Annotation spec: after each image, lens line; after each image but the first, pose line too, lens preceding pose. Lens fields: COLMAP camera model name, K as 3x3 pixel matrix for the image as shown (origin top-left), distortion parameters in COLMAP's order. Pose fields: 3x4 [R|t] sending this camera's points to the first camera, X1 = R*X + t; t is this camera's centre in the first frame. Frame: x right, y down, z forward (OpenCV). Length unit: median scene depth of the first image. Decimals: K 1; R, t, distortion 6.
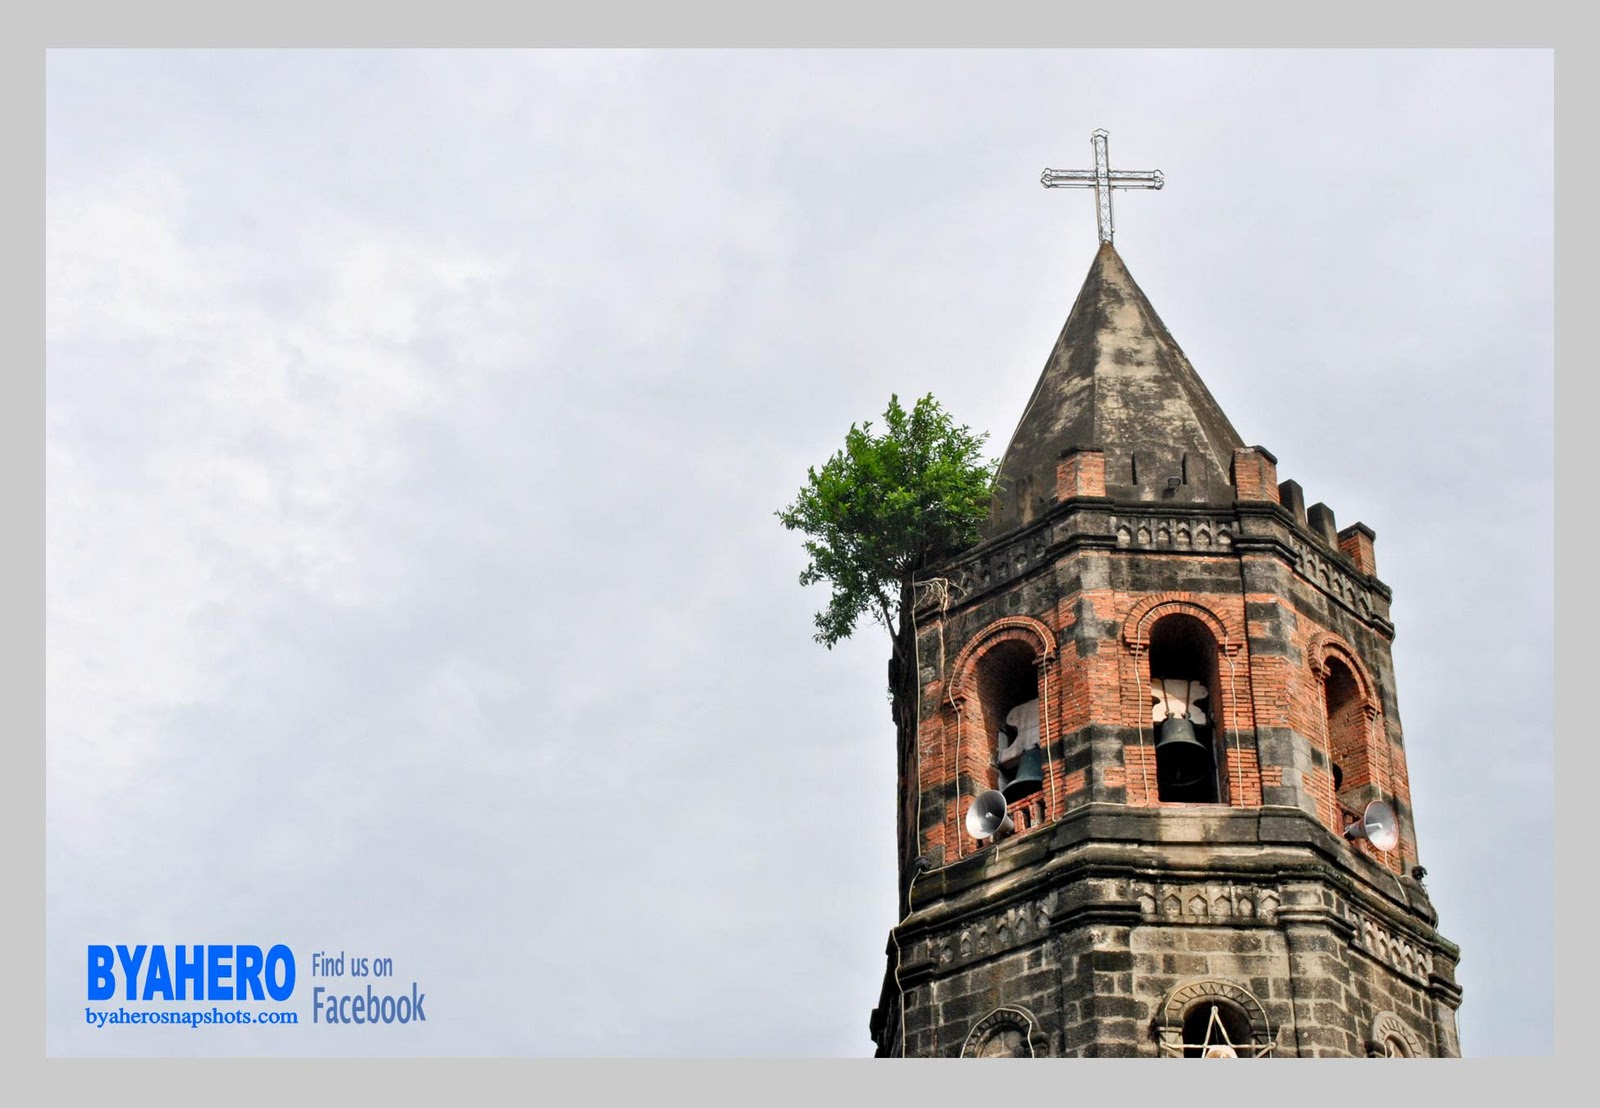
lens RADIAL K [[2384.9, 0, 800.0], [0, 2384.9, 554.0], [0, 0, 1]] dist [0.000145, -0.013791]
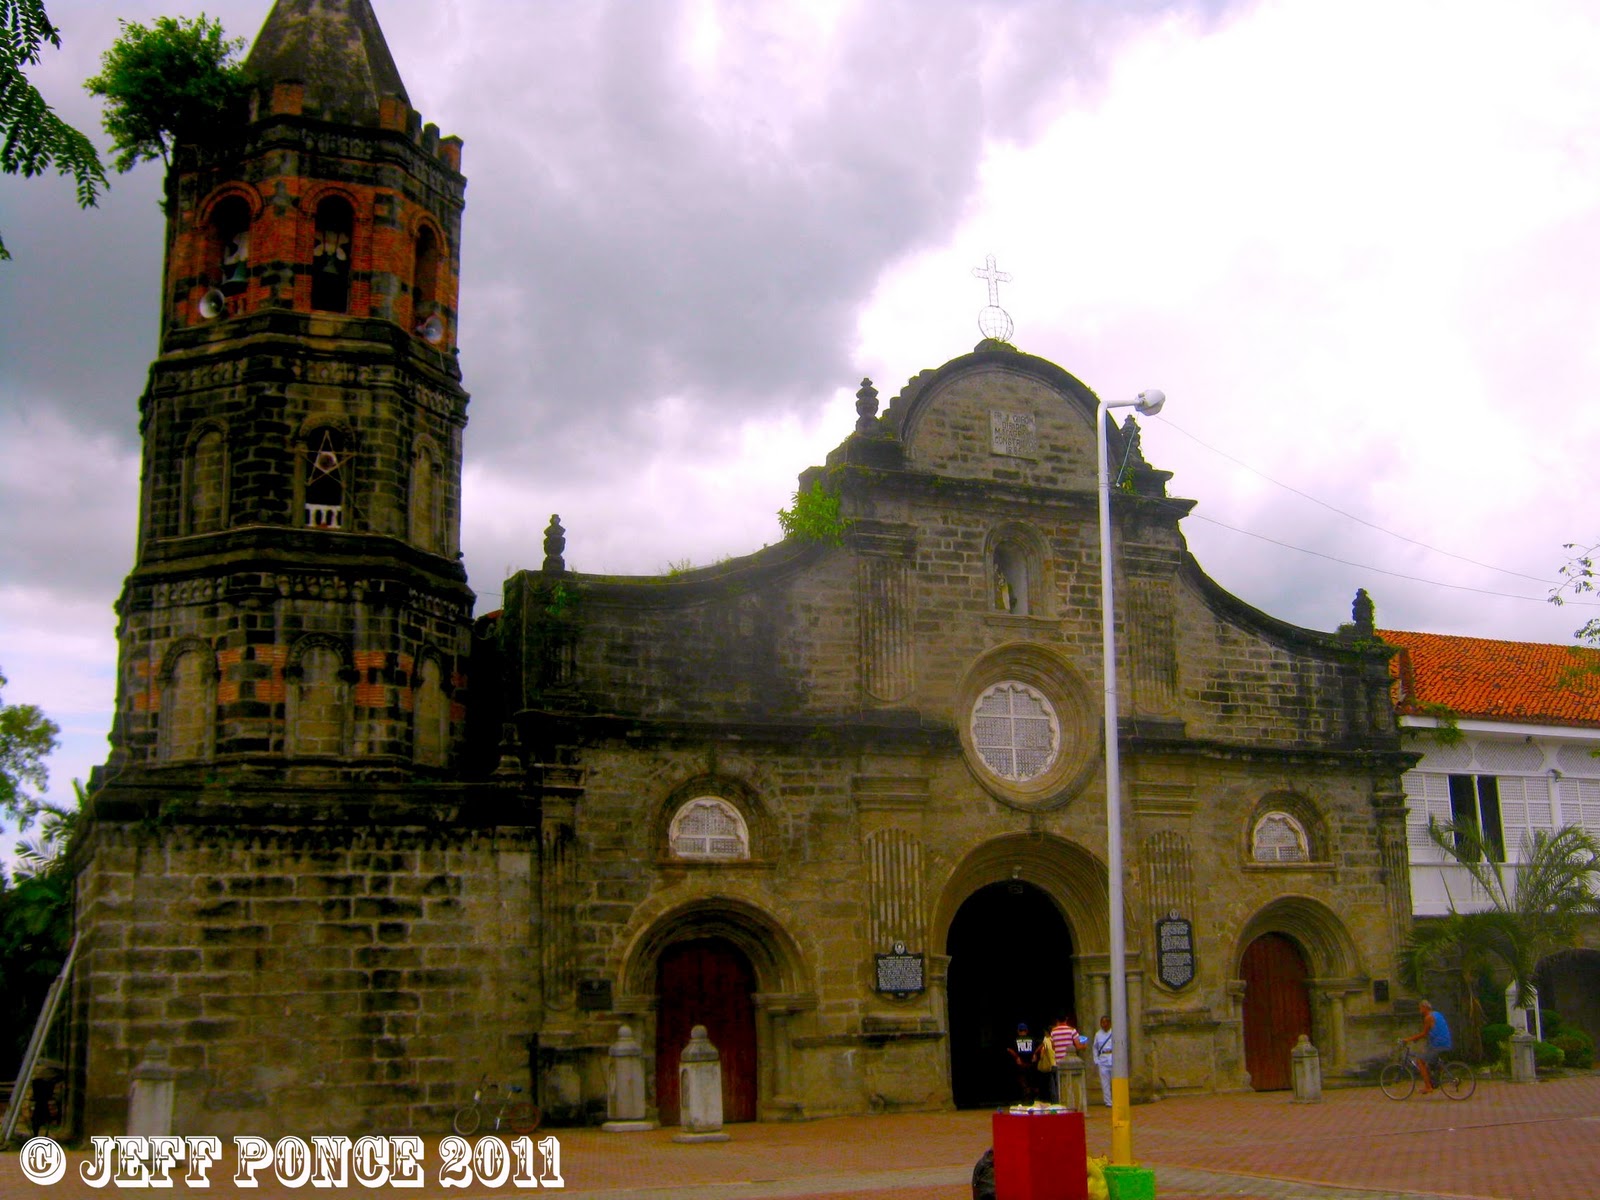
lens RADIAL K [[1756.4, 0, 800.0], [0, 1756.4, 600.0], [0, 0, 1]] dist [-0.107144, 0.062117]
pose [[0.926133, 0.031776, 0.375856, 0.006879], [-0.175980, 0.917753, 0.356035, -0.221420], [-0.333629, -0.395879, 0.855553, -0.320397]]
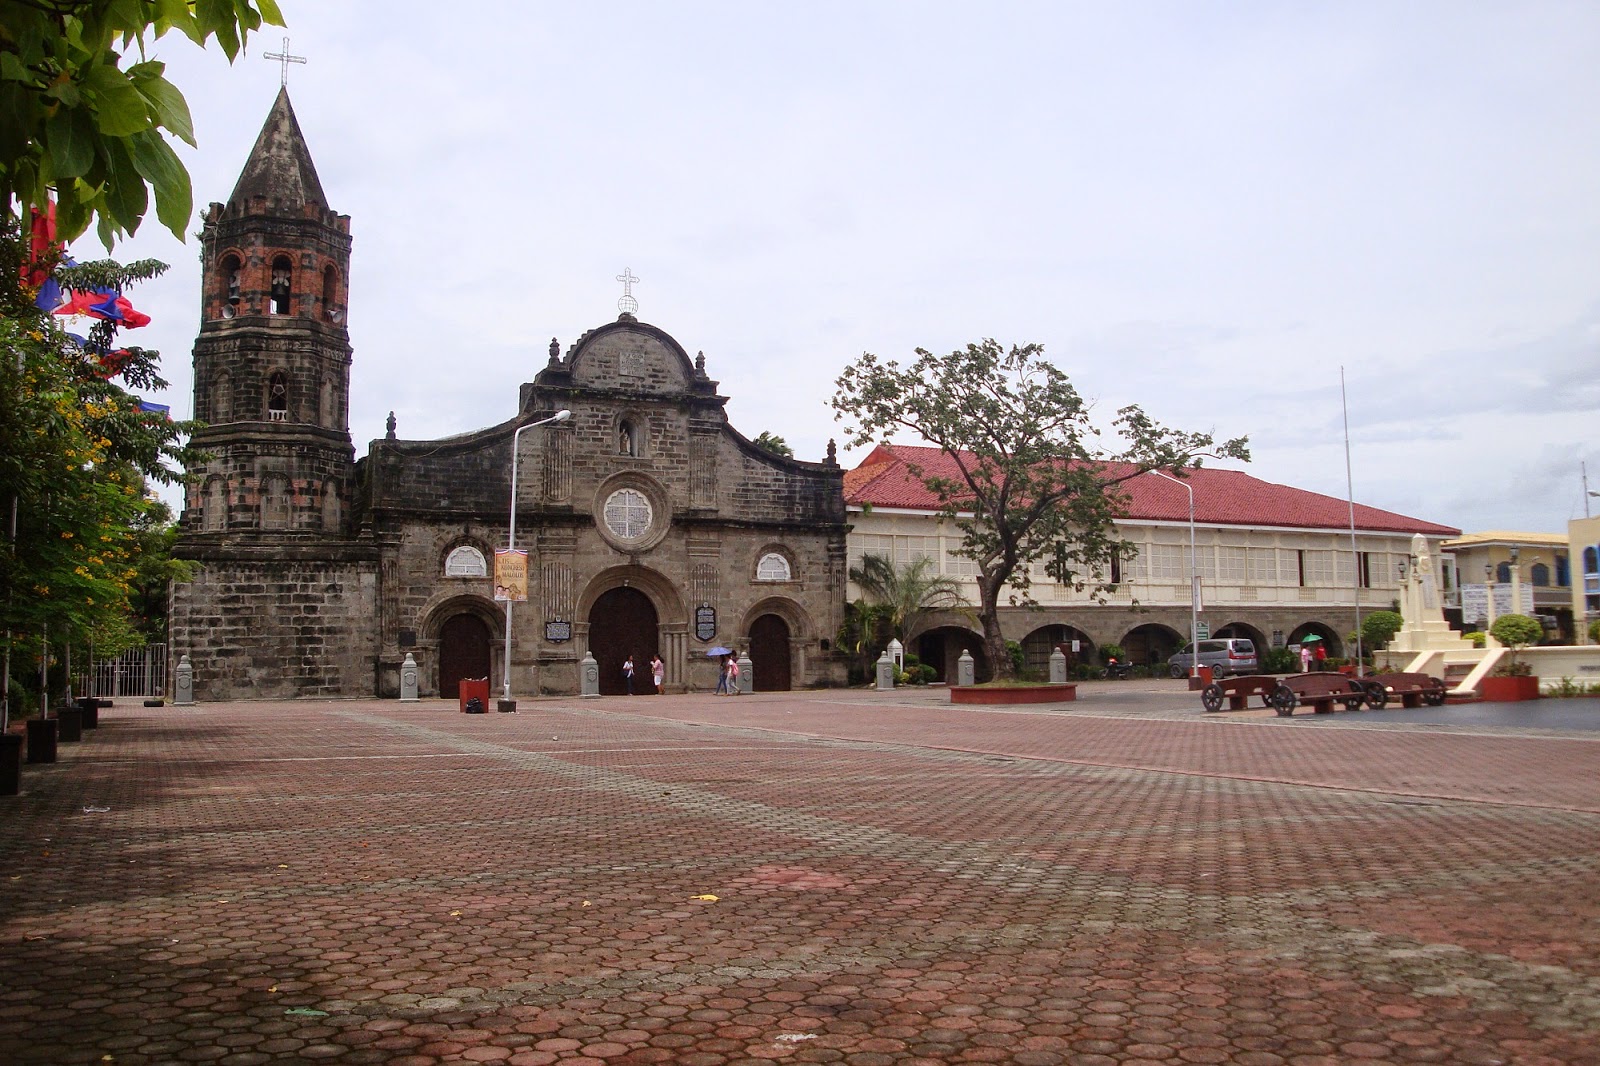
lens RADIAL K [[1306.2, 0, 800.0], [0, 1306.2, 533.0], [0, 0, 1]] dist [-0.183742, 0.148861]
pose [[0.906013, -0.007500, 0.423183, 0.059743], [-0.211405, 0.858170, 0.467816, -0.688313], [-0.366671, -0.513310, 0.775928, -0.992654]]
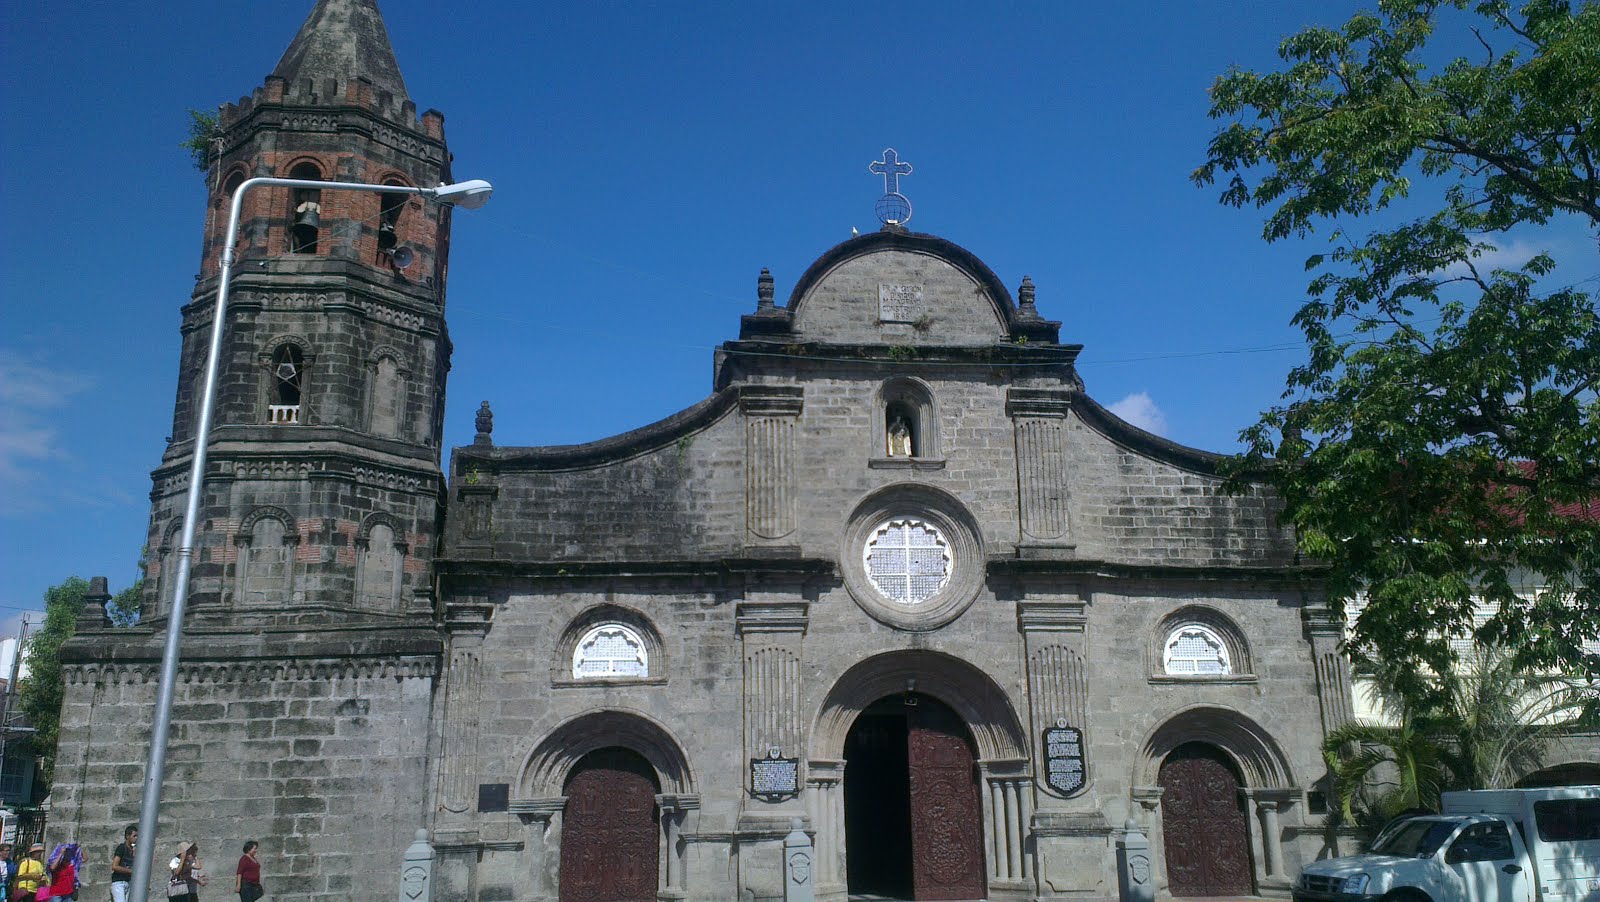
lens RADIAL K [[1248.2, 0, 821.1], [0, 1248.2, 475.6], [0, 0, 1]] dist [0.150698, -0.248843]
pose [[0.995851, -0.028247, 0.086501, 0.539118], [-0.004611, 0.933716, 0.357986, -0.132069], [-0.090879, -0.356900, 0.929712, -0.241505]]
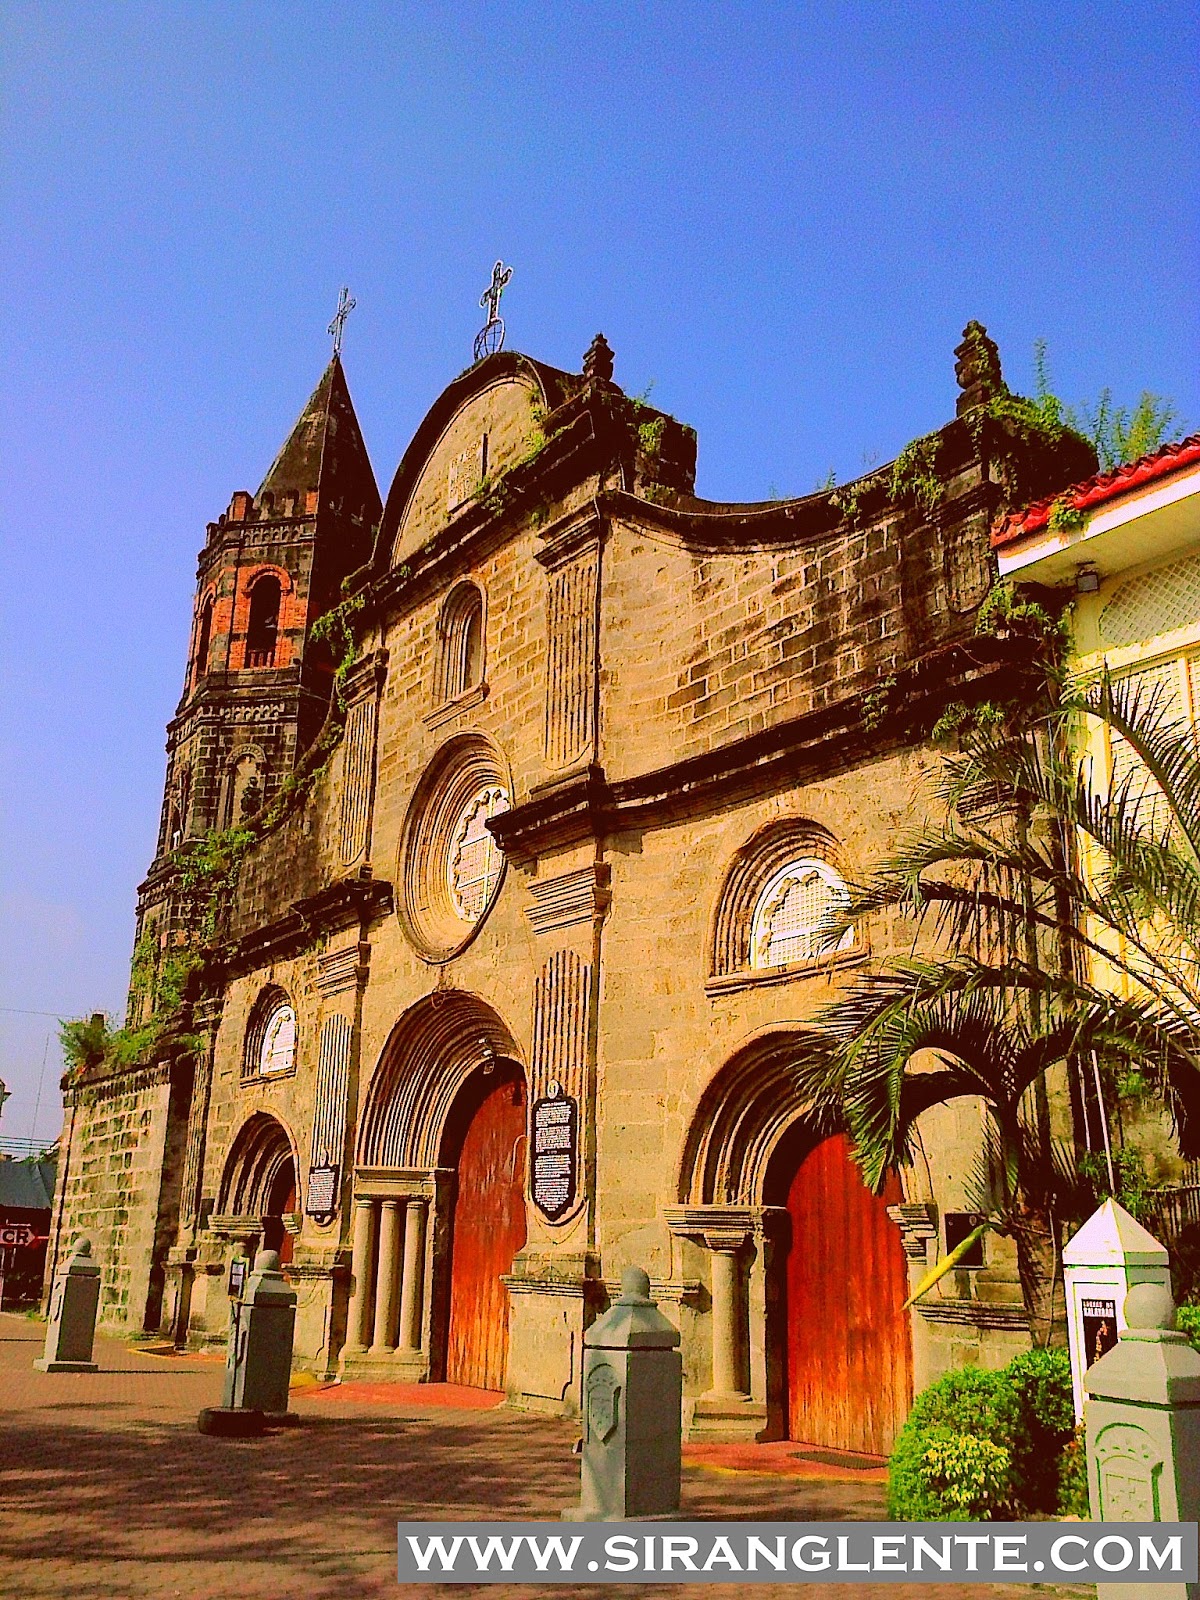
lens RADIAL K [[1458.7, 0, 600.0], [0, 1458.7, 800.0], [0, 0, 1]] dist [-0.011520, 0.002354]
pose [[0.543618, -0.268399, -0.795262, 1.466125], [0.485742, 0.873306, 0.037300, 0.337438], [0.684495, -0.406569, 0.605118, 0.348126]]
